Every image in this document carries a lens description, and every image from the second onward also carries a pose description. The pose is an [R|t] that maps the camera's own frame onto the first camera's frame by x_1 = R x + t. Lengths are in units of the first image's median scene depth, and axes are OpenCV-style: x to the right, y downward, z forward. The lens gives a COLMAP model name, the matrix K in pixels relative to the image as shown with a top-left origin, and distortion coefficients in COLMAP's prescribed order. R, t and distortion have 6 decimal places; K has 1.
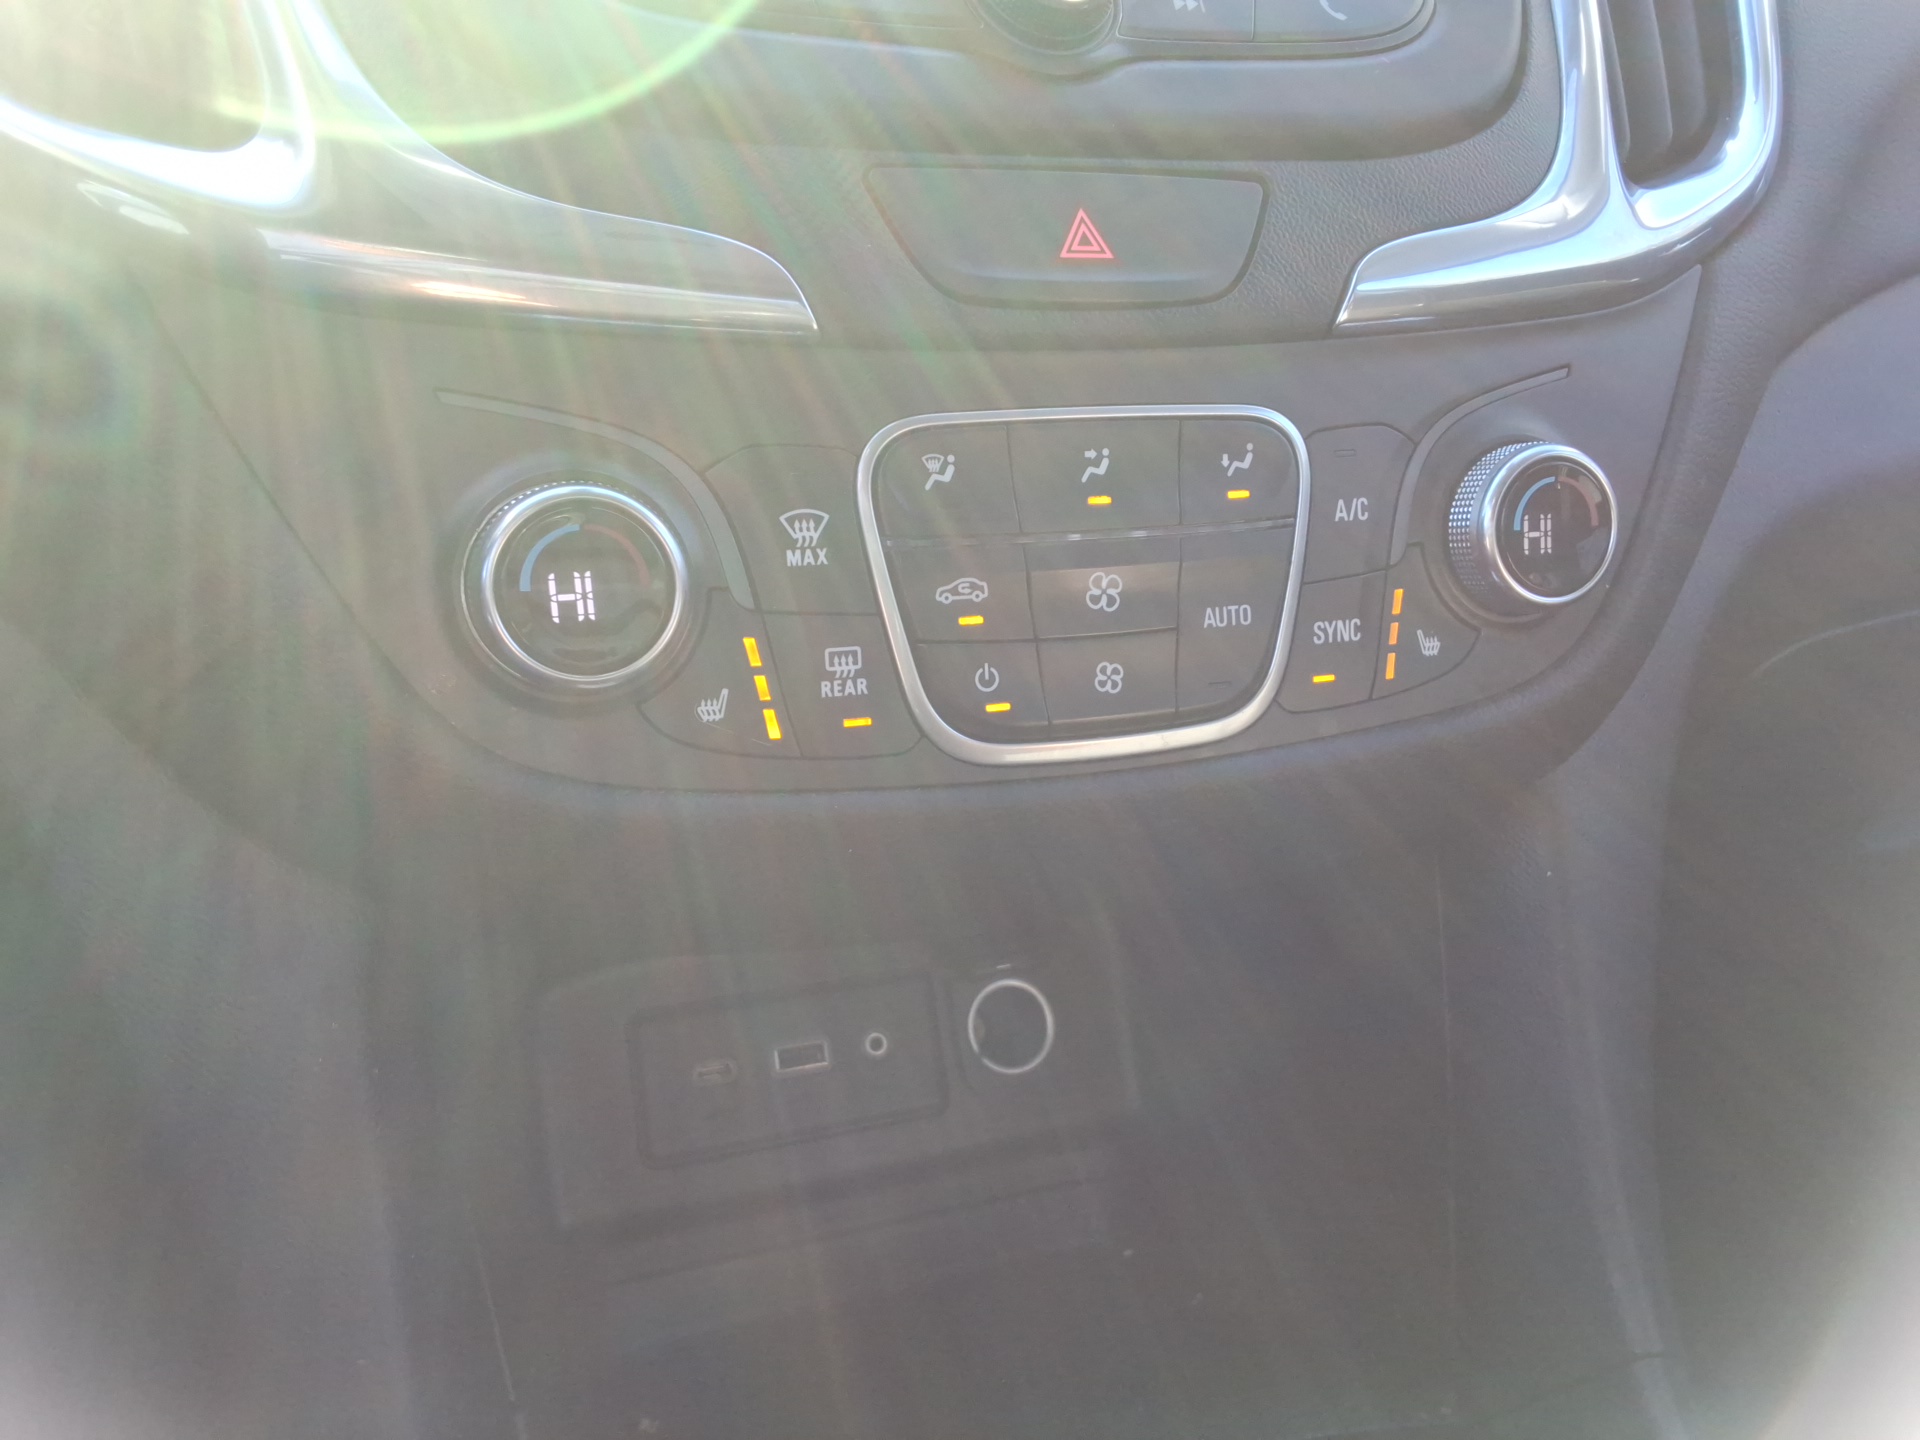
lens RADIAL K [[1561.3, 0, 972.6], [0, 1561.3, 693.3], [0, 0, 1]] dist [0.110780, -0.166062]
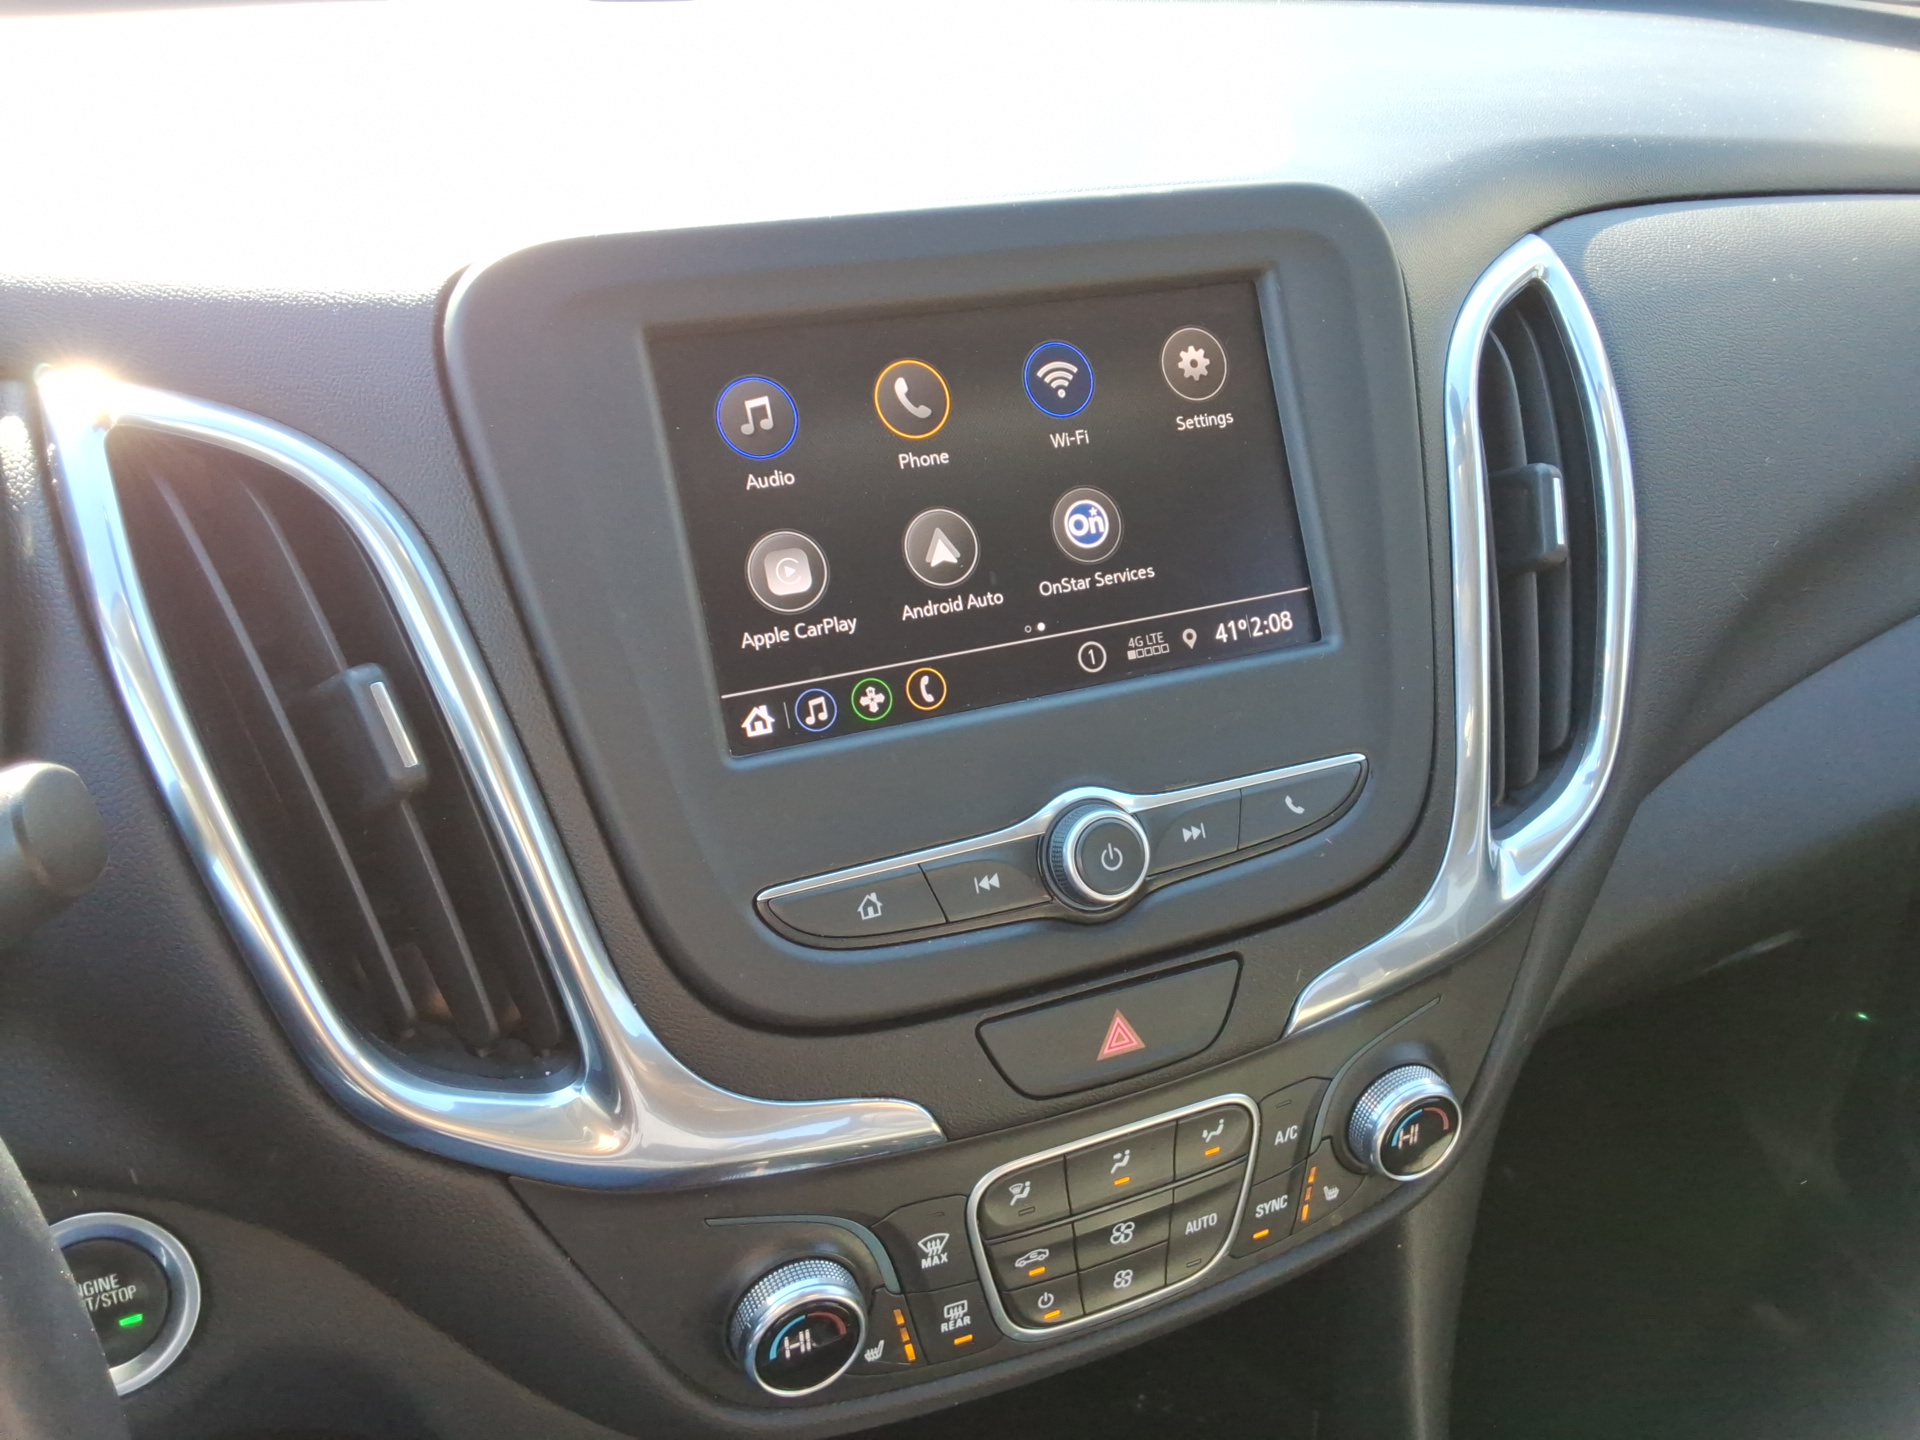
lens RADIAL K [[1561.3, 0, 972.6], [0, 1561.3, 693.3], [0, 0, 1]] dist [0.110780, -0.166062]
pose [[0.998111, 0.000156, 0.061438, -0.157772], [-0.017471, 0.959429, 0.281407, -1.014859], [-0.058901, -0.281949, 0.957620, -0.311955]]
